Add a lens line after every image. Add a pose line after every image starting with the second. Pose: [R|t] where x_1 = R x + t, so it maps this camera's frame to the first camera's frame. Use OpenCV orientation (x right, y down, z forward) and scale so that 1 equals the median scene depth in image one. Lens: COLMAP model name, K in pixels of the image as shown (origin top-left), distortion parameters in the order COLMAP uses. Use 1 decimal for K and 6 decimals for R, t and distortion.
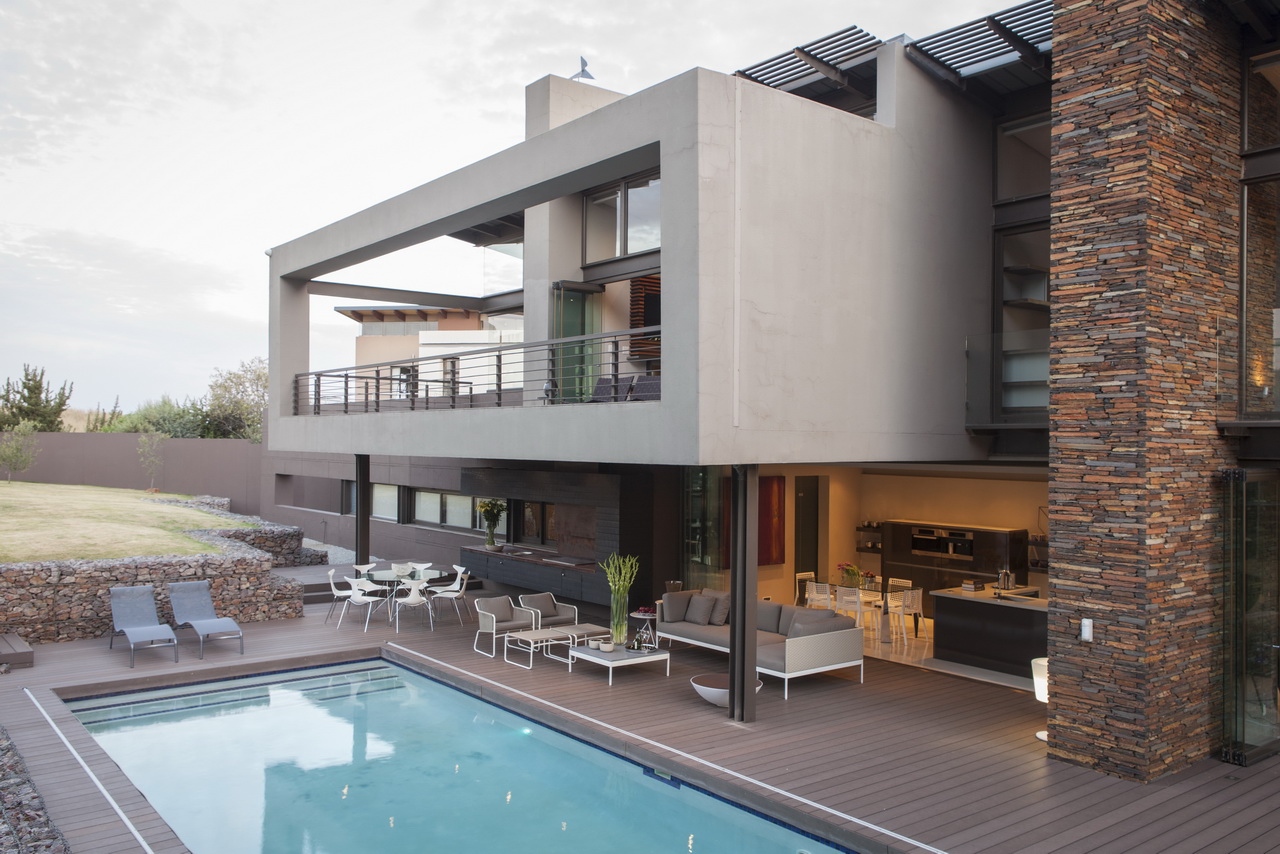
lens RADIAL K [[1015.5, 0, 639.1], [0, 1015.5, 426.0], [0, 0, 1]] dist [0.009366, 0.001710]
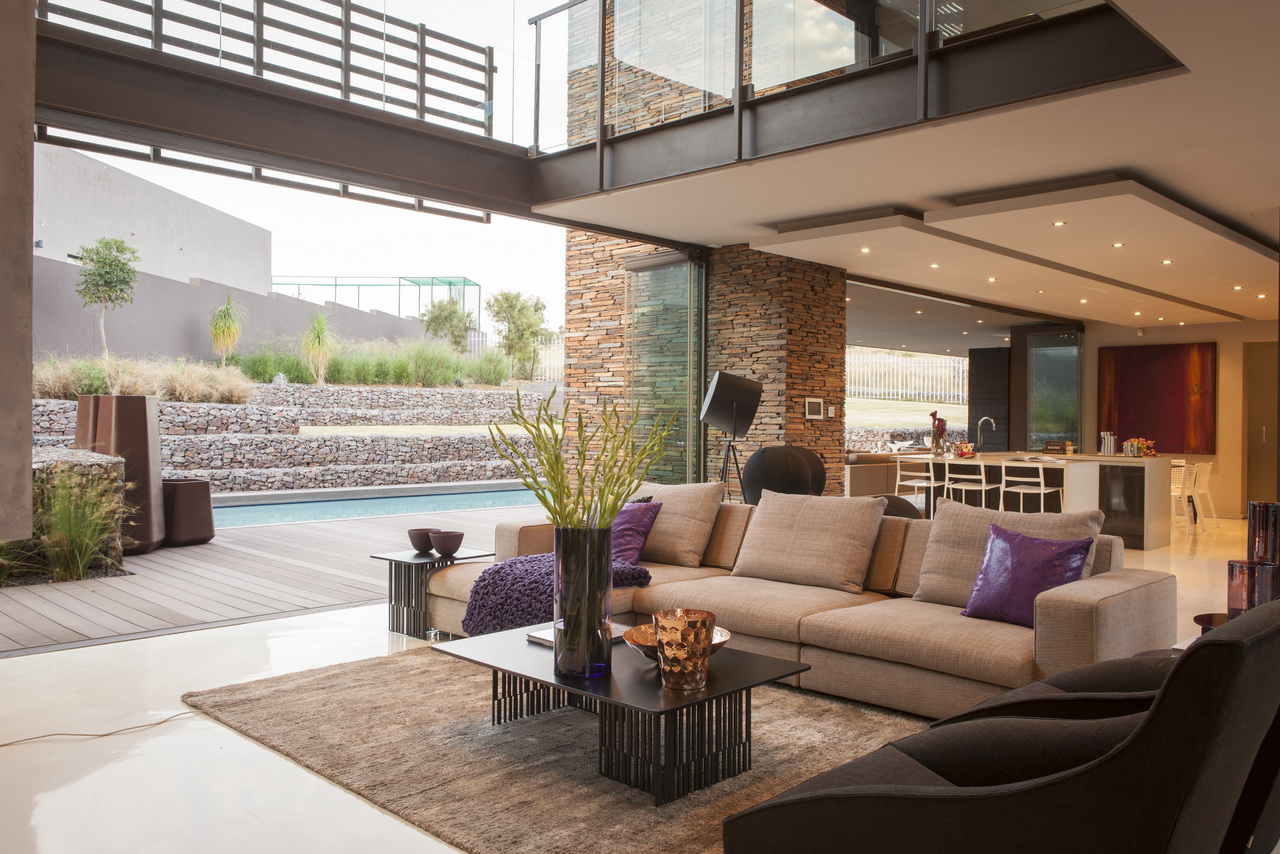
lens RADIAL K [[1015.5, 0, 637.7], [0, 1015.5, 424.0], [0, 0, 1]] dist [0.009366, 0.001710]
pose [[0.124535, 0.001573, -0.992214, 1.635938], [0.001304, 0.999998, 0.001749, 0.209409], [0.992214, -0.001512, 0.124533, 0.902789]]
